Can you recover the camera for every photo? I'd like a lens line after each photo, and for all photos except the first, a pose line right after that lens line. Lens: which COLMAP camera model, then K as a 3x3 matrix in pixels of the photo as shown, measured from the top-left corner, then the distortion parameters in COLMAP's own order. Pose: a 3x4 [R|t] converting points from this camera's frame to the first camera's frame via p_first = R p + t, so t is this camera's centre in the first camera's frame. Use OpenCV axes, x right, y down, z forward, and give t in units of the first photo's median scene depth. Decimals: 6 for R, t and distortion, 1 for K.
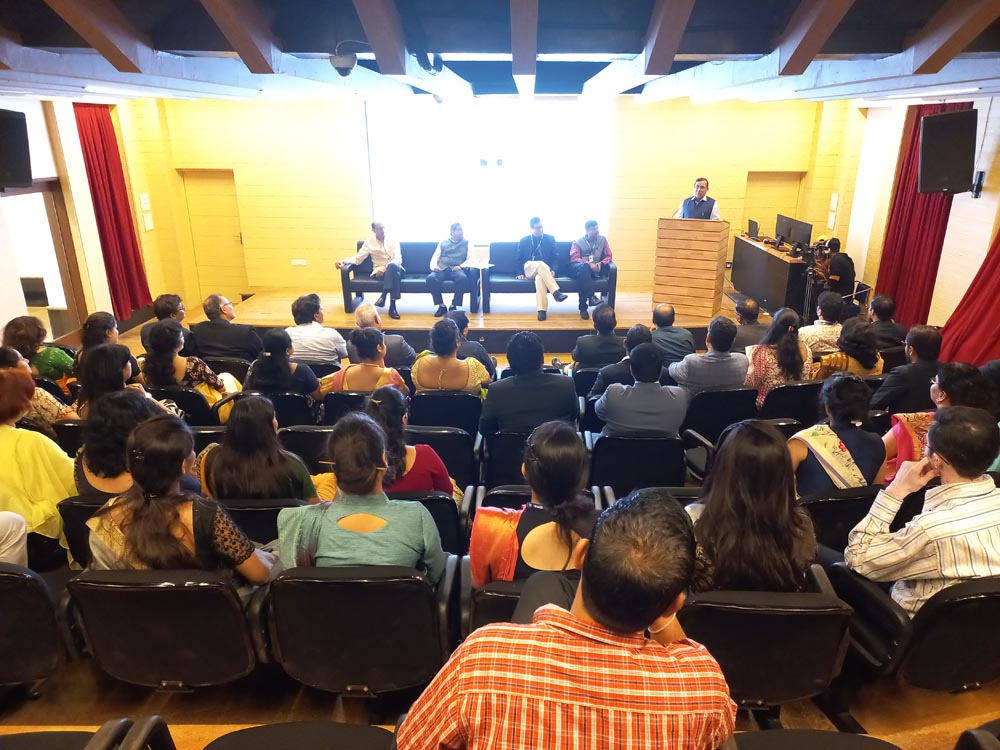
lens RADIAL K [[731.6, 0, 500.0], [0, 731.6, 375.0], [0, 0, 1]] dist [0.046555, -0.002886]
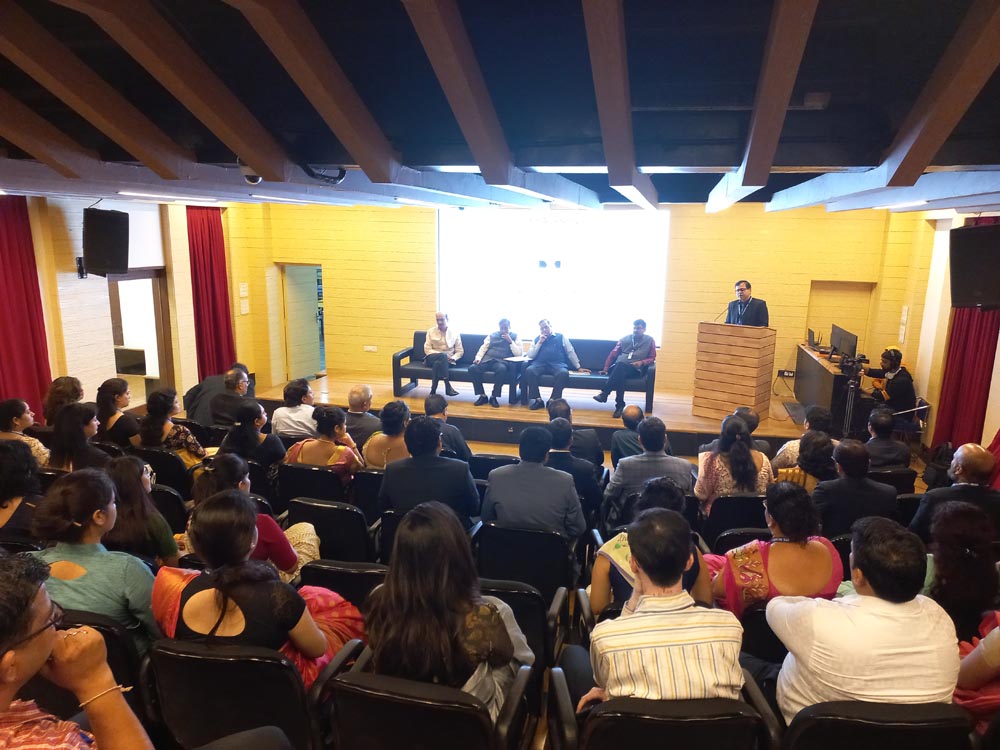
lens RADIAL K [[719.1, 0, 500.0], [0, 719.1, 375.0], [0, 0, 1]] dist [0.059684, -0.000223]
pose [[0.979893, 0.058002, -0.190909, 0.138856], [-0.082235, 0.989171, -0.121566, -0.000905], [0.181791, 0.134821, 0.974051, 0.003760]]
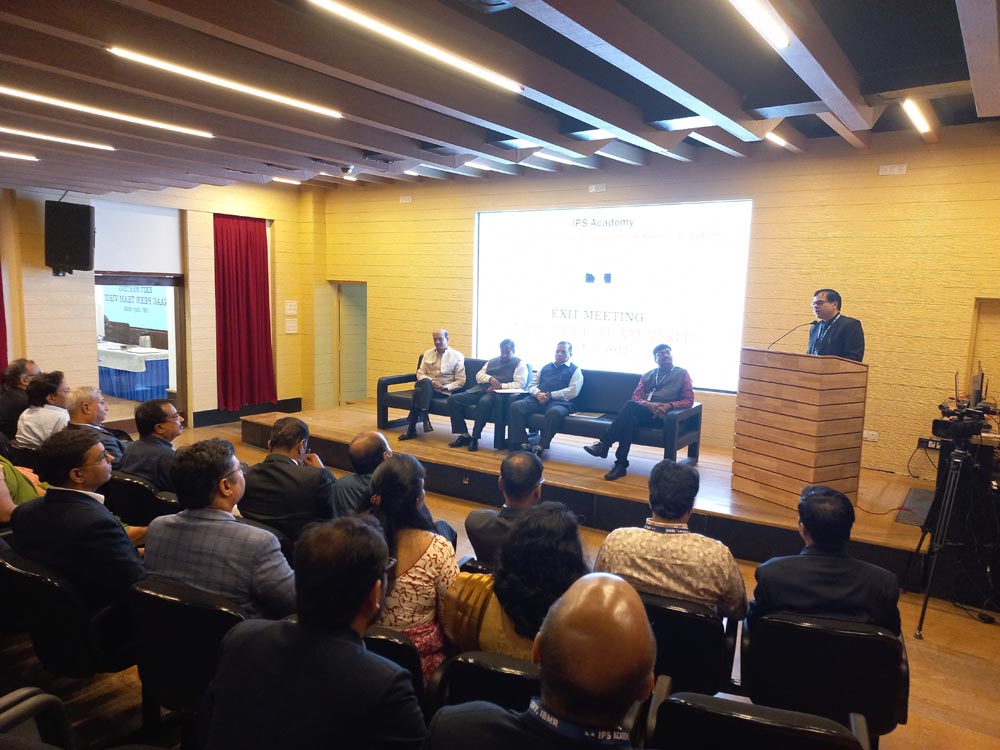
lens RADIAL K [[704.1, 0, 500.0], [0, 704.1, 375.0], [0, 0, 1]] dist [0.006498, 0.000915]
pose [[0.835582, 0.091007, -0.541775, 0.368948], [-0.207709, 0.965314, -0.158198, -0.043951], [0.508585, 0.244719, 0.825502, 0.364604]]
